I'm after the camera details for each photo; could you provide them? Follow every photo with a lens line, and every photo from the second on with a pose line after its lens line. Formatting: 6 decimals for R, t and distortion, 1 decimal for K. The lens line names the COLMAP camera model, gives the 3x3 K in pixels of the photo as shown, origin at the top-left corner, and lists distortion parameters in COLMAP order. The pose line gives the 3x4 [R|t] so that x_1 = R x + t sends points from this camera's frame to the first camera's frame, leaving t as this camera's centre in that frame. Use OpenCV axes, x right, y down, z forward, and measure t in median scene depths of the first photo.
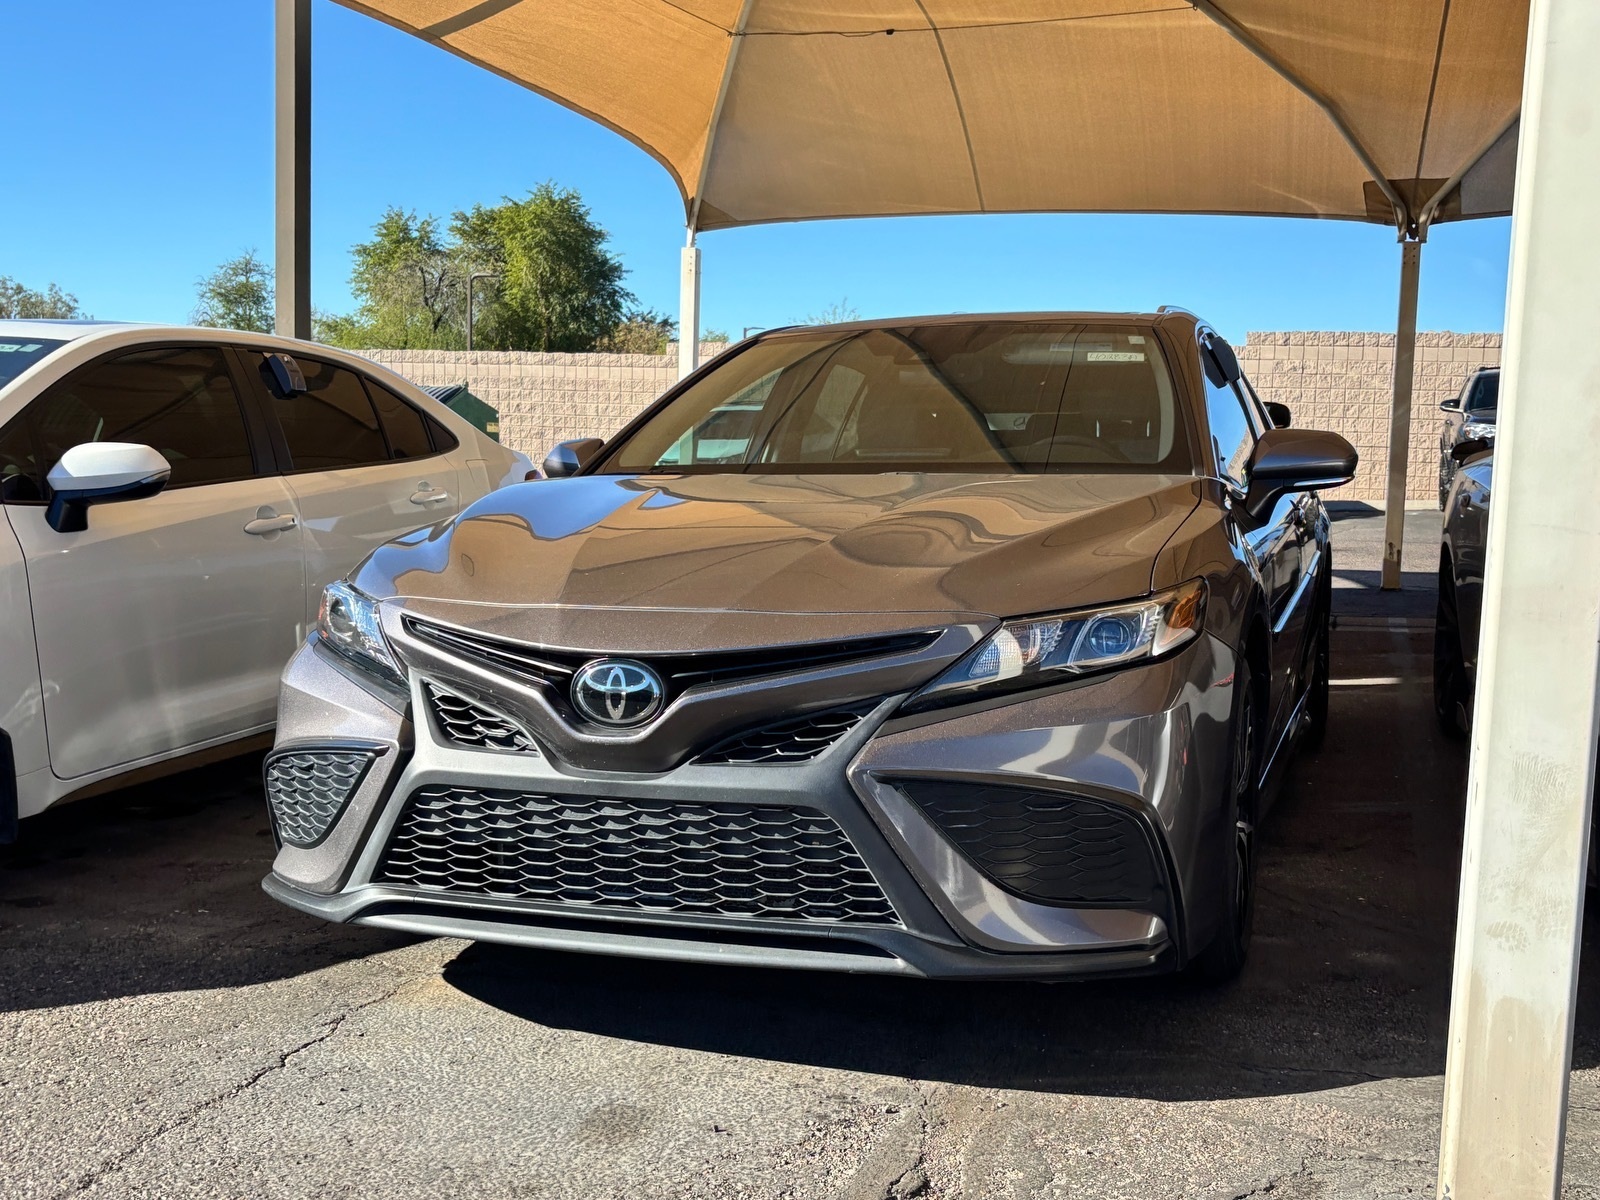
lens RADIAL K [[1718.1, 0, 799.5], [0, 1718.1, 600.0], [0, 0, 1]] dist [-0.019991, 0.000000]
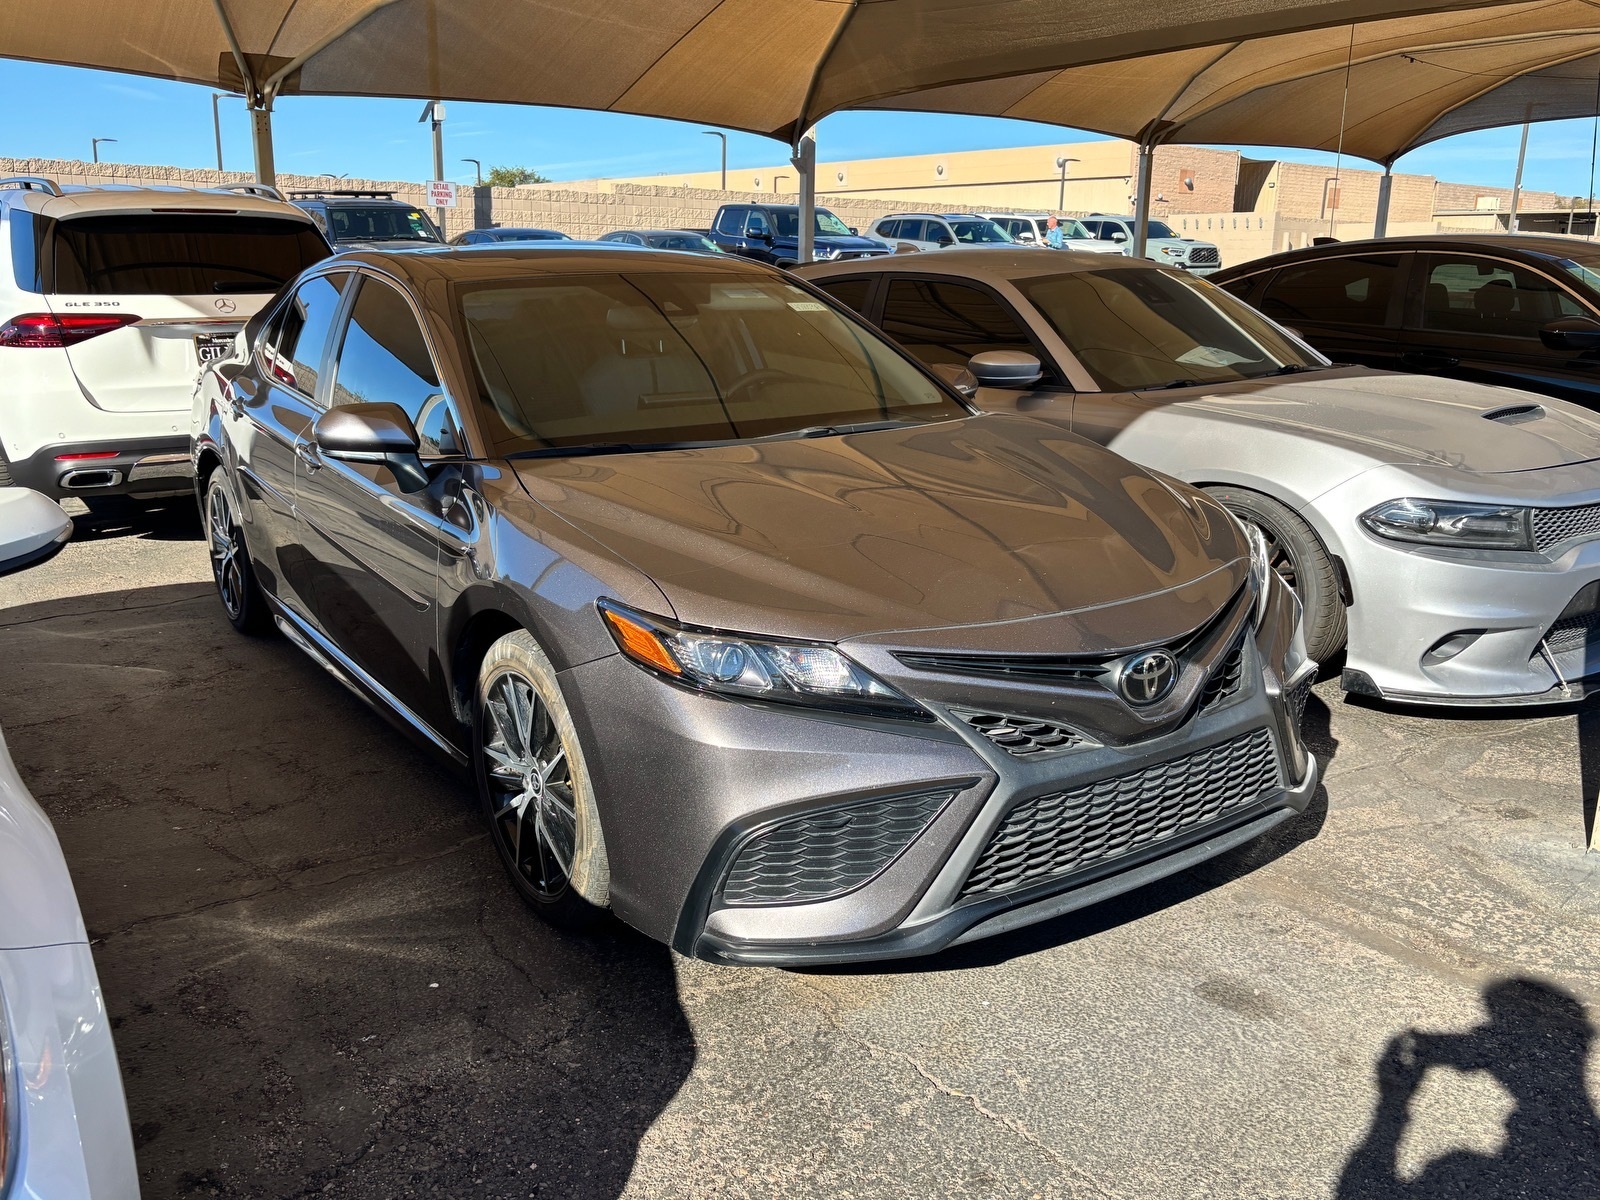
lens RADIAL K [[1345.7, 0, 799.9], [0, 1345.7, 602.3], [0, 0, 1]] dist [-0.000797, -0.004791]
pose [[0.578823, -0.203539, 0.789643, -0.224950], [0.063193, 0.976633, 0.205416, -0.047318], [-0.813001, -0.068999, 0.578159, 0.149910]]
